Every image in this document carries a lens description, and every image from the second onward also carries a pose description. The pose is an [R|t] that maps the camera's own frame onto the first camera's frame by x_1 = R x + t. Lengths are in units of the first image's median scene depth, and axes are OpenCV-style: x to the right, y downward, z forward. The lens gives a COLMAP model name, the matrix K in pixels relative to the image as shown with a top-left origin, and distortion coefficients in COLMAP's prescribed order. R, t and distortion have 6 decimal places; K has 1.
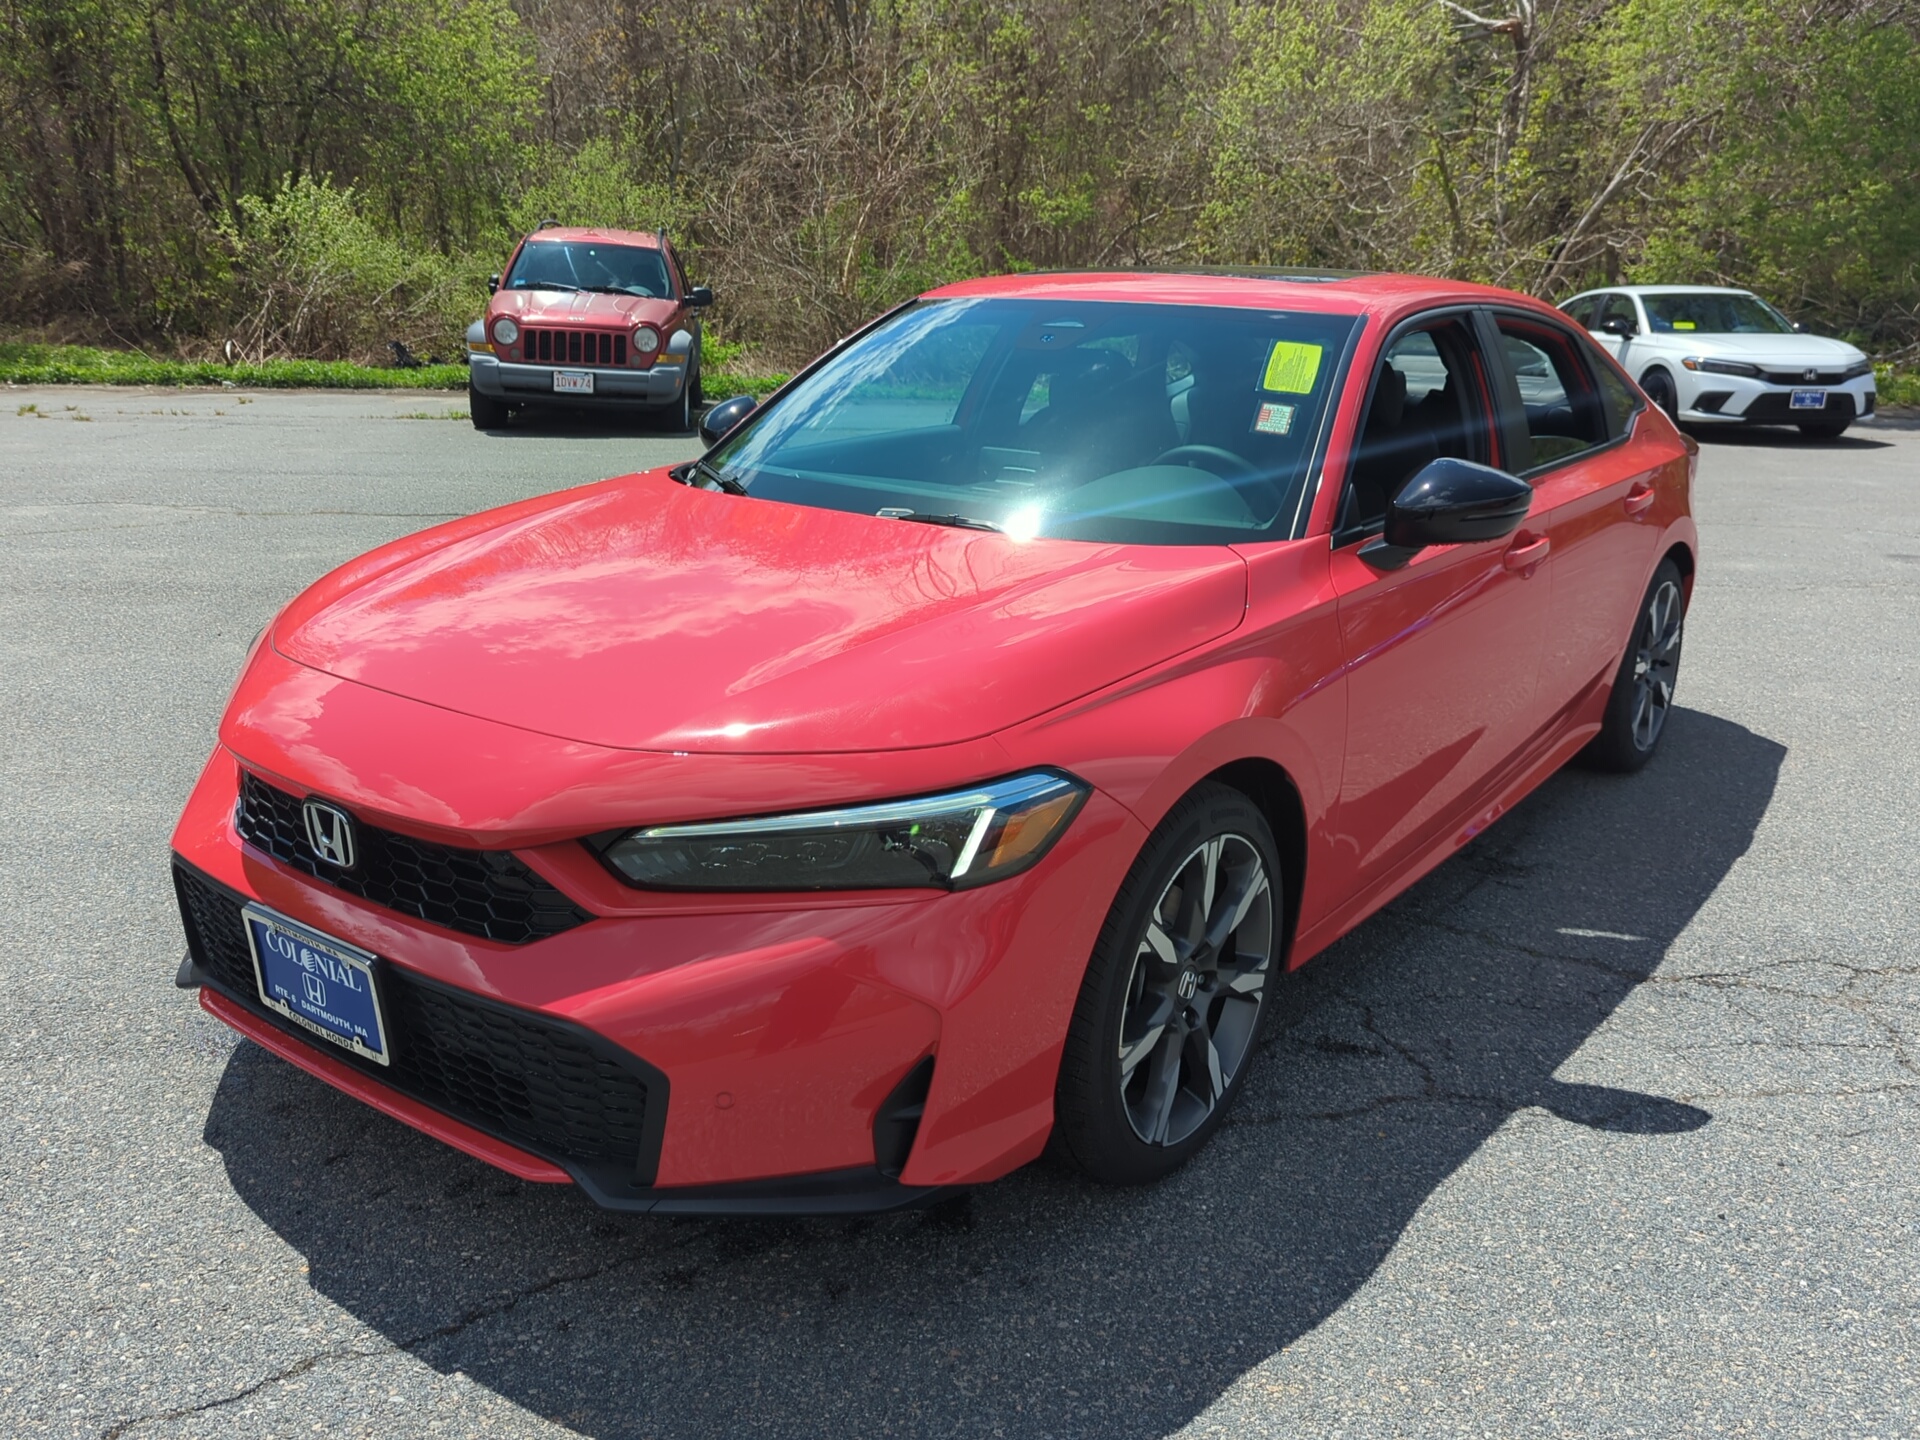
lens RADIAL K [[1562.6, 0, 979.1], [0, 1562.6, 694.3], [0, 0, 1]] dist [0.074350, -0.074970]
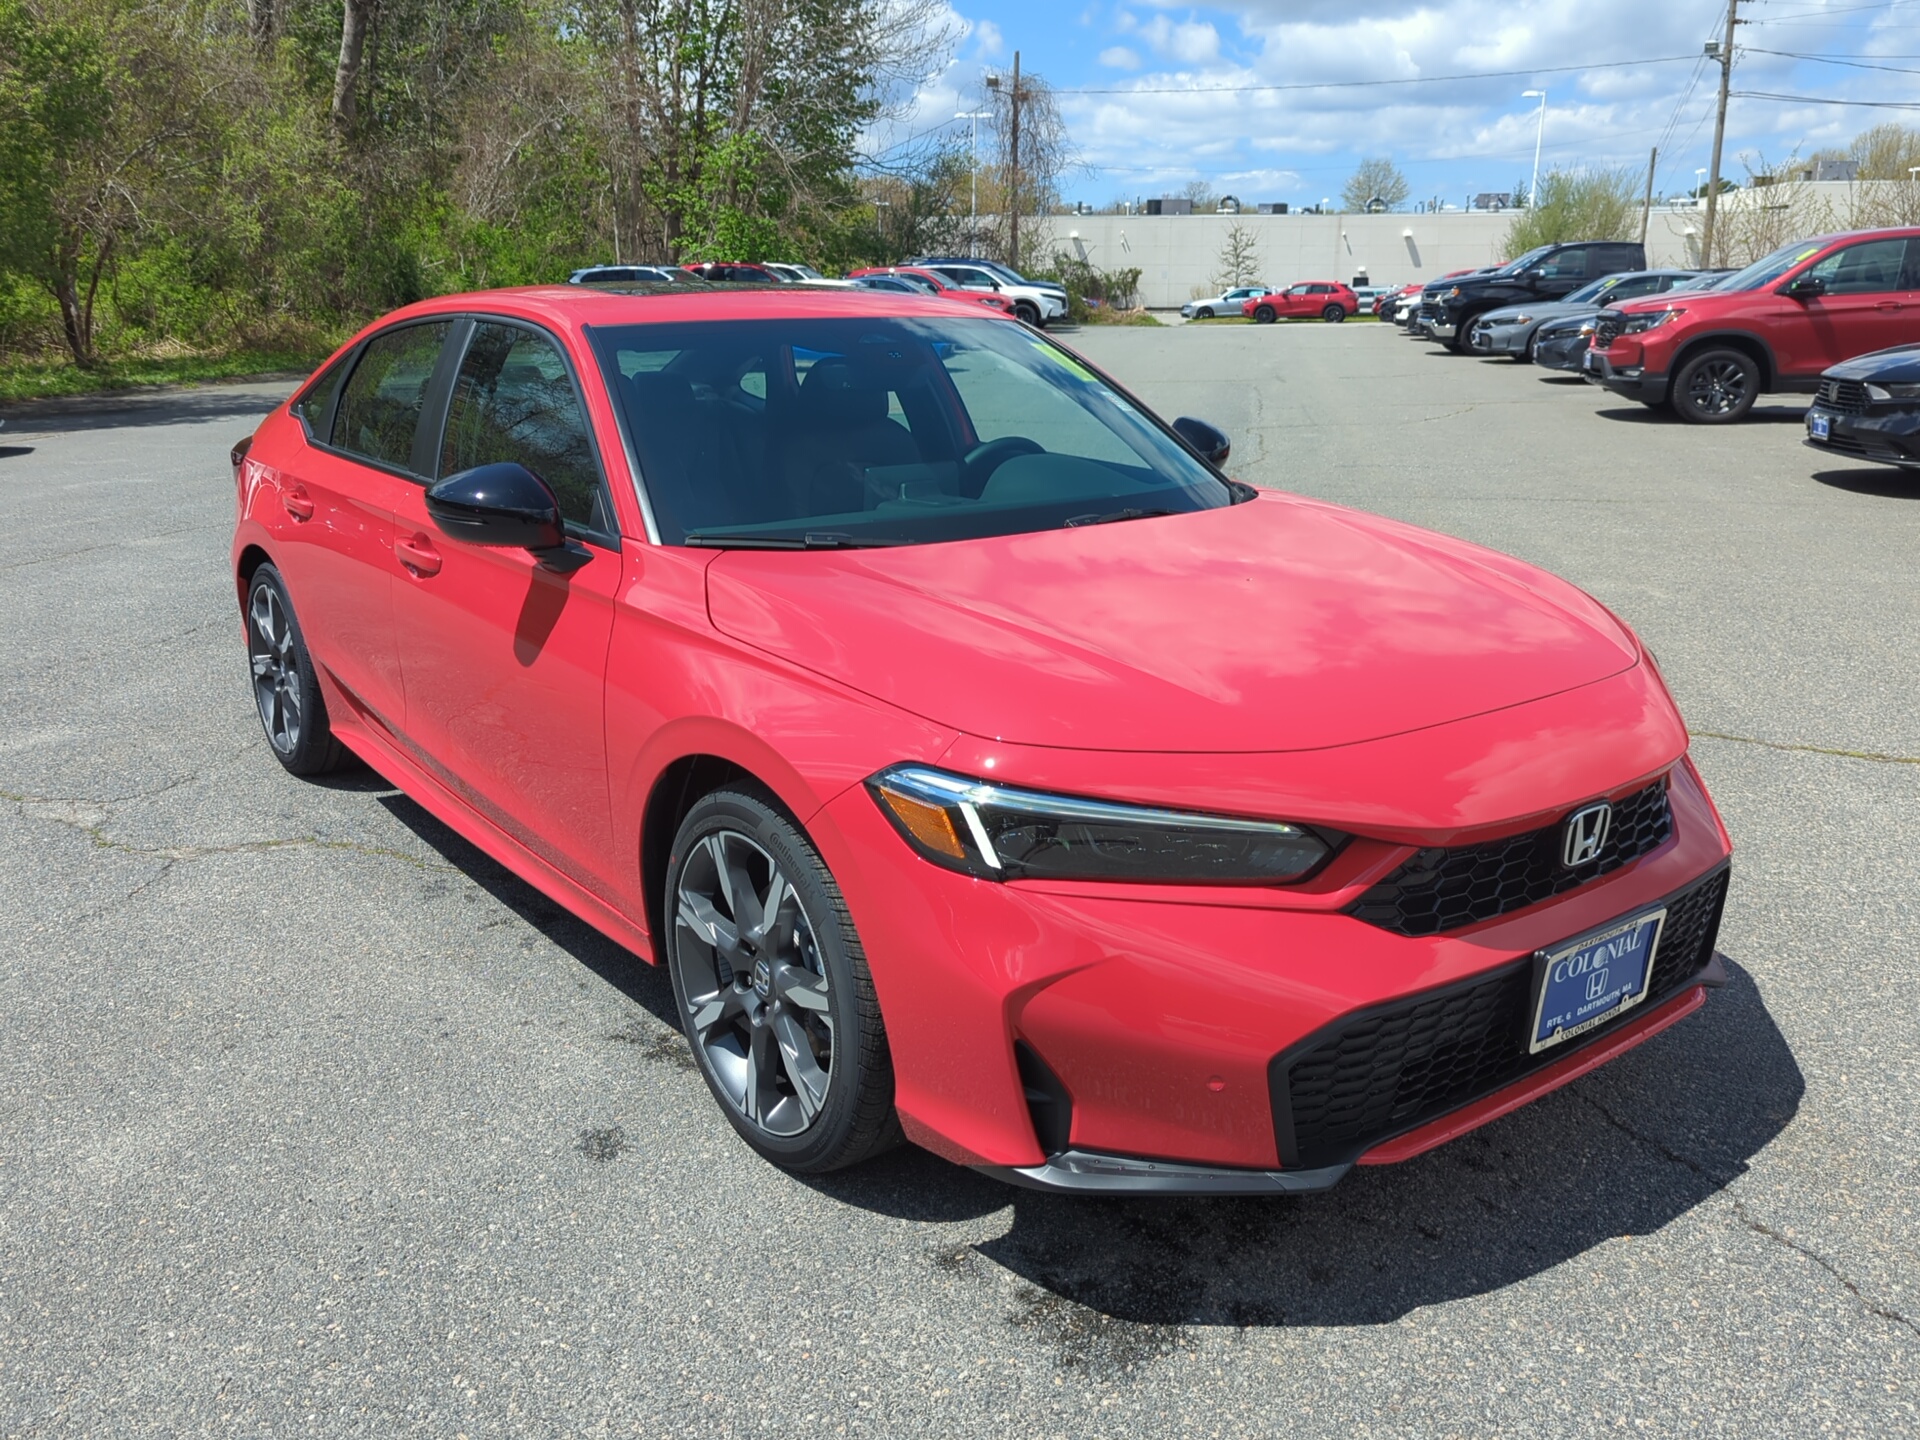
lens RADIAL K [[1562.6, 0, 979.1], [0, 1562.6, 694.3], [0, 0, 1]] dist [0.074350, -0.074970]
pose [[0.269495, -0.260564, 0.927081, -1.132756], [0.258693, 0.946901, 0.190935, -0.235374], [-0.927605, 0.188373, 0.322592, 0.783693]]
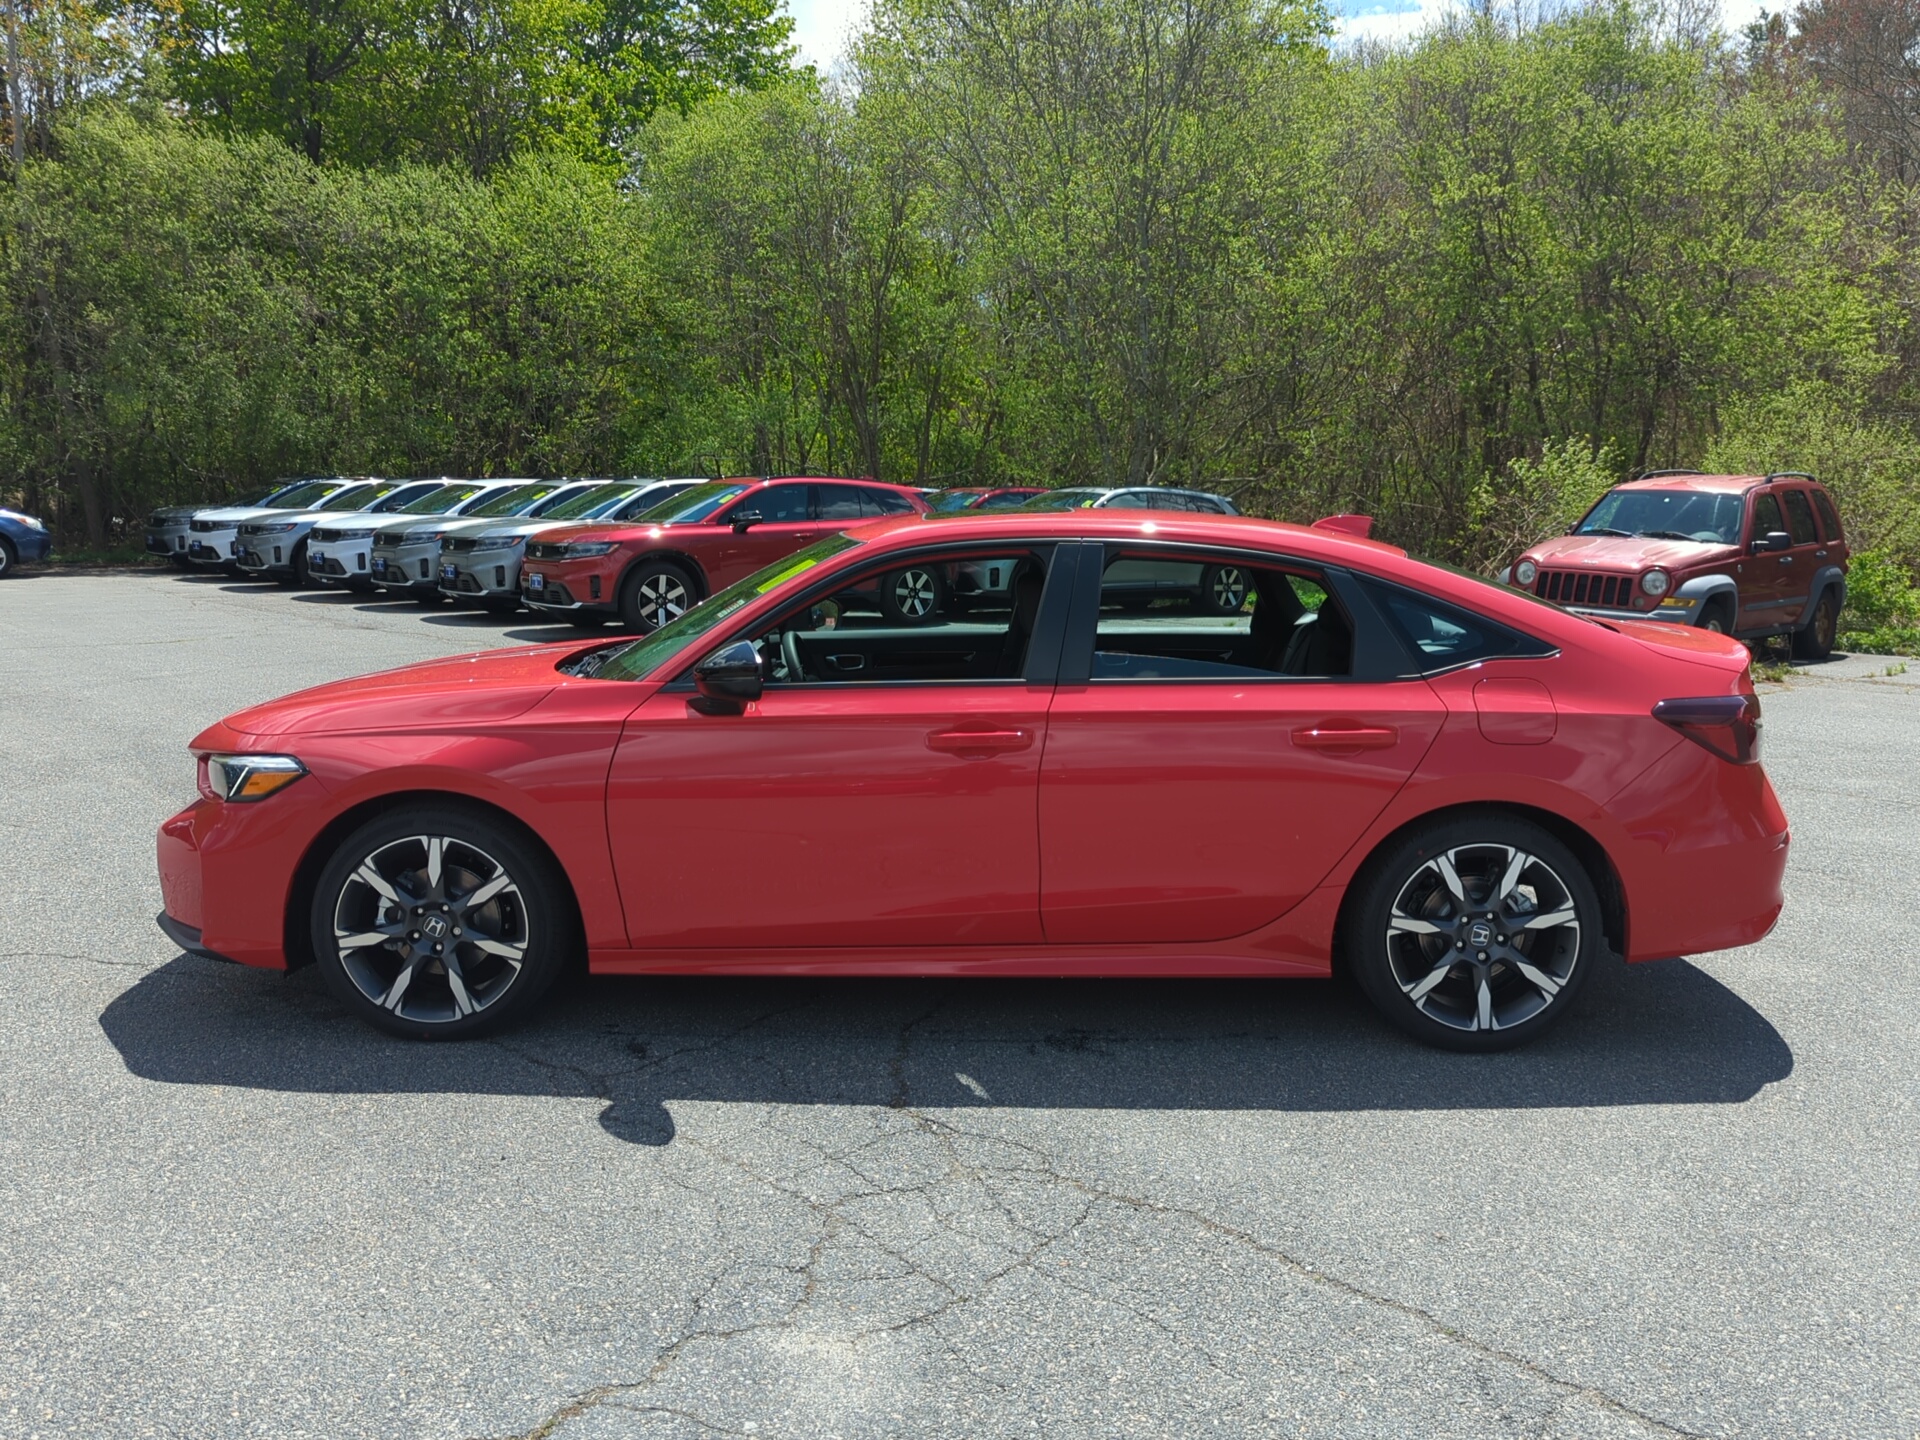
lens RADIAL K [[1562.6, 0, 979.1], [0, 1562.6, 694.3], [0, 0, 1]] dist [0.074350, -0.074970]
pose [[0.598170, 0.084883, -0.796861, 1.556630], [-0.205994, 0.977248, -0.050533, -0.077186], [0.774441, 0.194376, 0.602045, 0.347715]]
